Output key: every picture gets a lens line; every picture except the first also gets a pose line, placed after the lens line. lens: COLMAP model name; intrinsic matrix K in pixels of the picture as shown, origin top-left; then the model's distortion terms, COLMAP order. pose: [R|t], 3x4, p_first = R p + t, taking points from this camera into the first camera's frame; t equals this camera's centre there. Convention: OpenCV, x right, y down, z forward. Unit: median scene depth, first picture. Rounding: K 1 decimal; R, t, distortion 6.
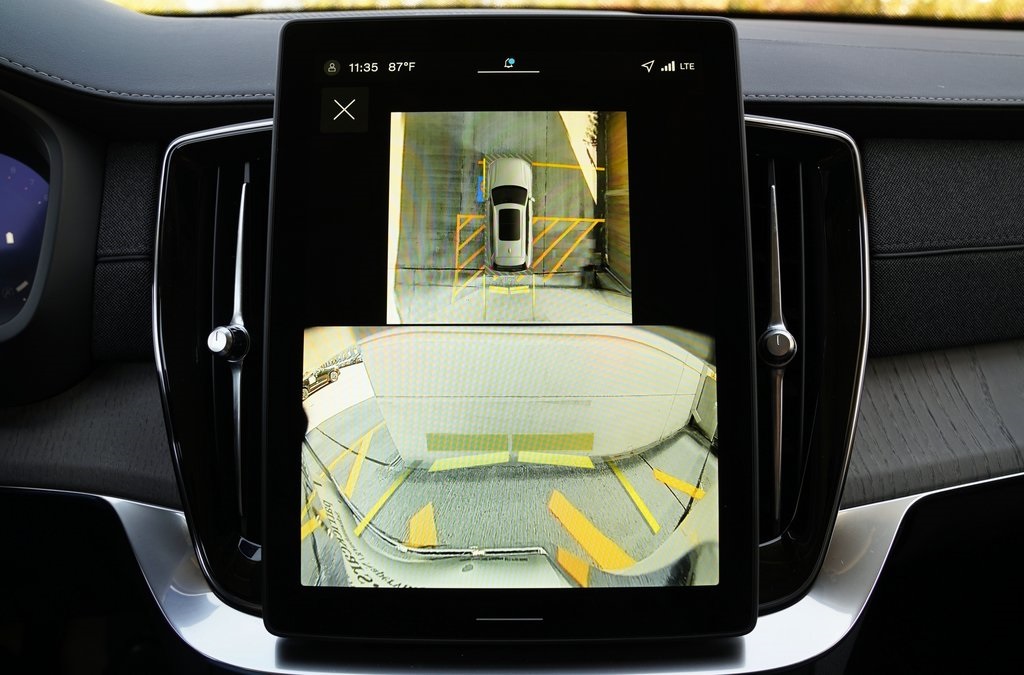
lens RADIAL K [[721.5, 0, 506.4], [0, 721.5, 337.3], [0, 0, 1]] dist [-0.100006, 0.061201]
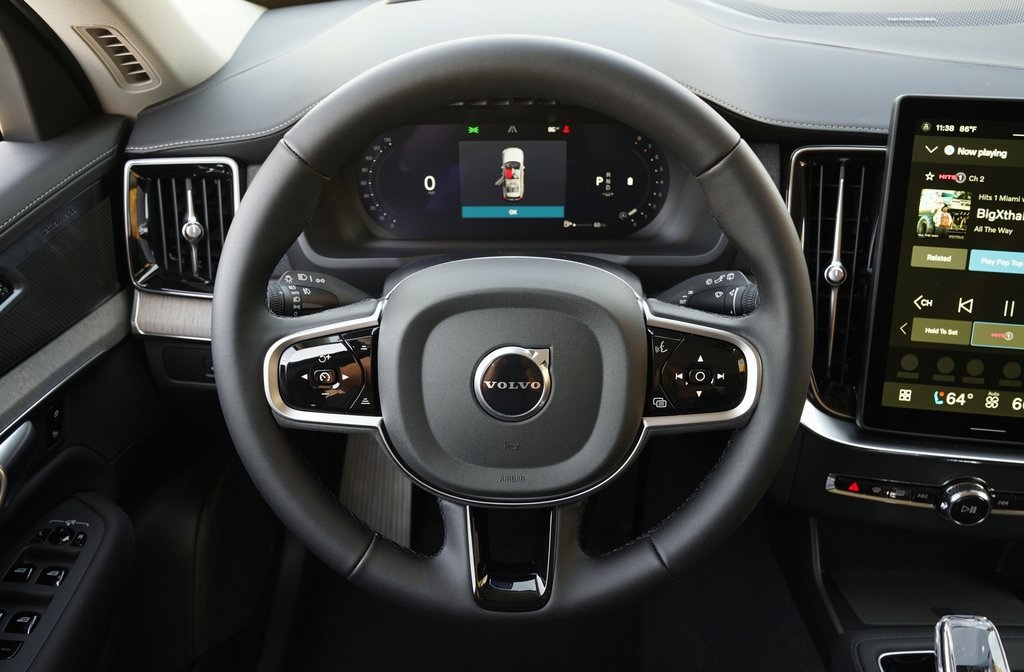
lens RADIAL K [[898.6, 0, 471.5], [0, 898.6, 367.8], [0, 0, 1]] dist [-0.048053, 0.039799]
pose [[0.988994, 0.082351, -0.122923, -0.966530], [-0.049759, 0.967523, 0.247838, -0.268789], [0.139341, -0.238994, 0.960971, -1.324416]]
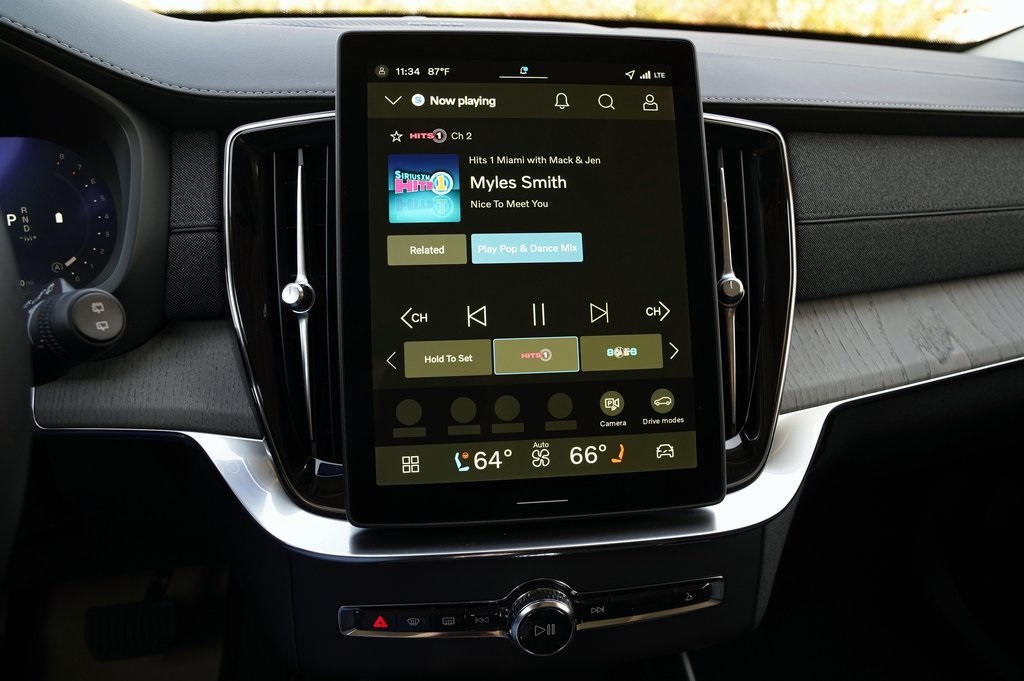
lens RADIAL K [[721.5, 0, 517.3], [0, 721.5, 345.8], [0, 0, 1]] dist [-0.100006, 0.061201]
pose [[0.991347, -0.030225, 0.127741, -0.170299], [0.028448, 0.999472, 0.015711, 0.079191], [-0.128148, -0.011941, 0.991683, -0.243585]]
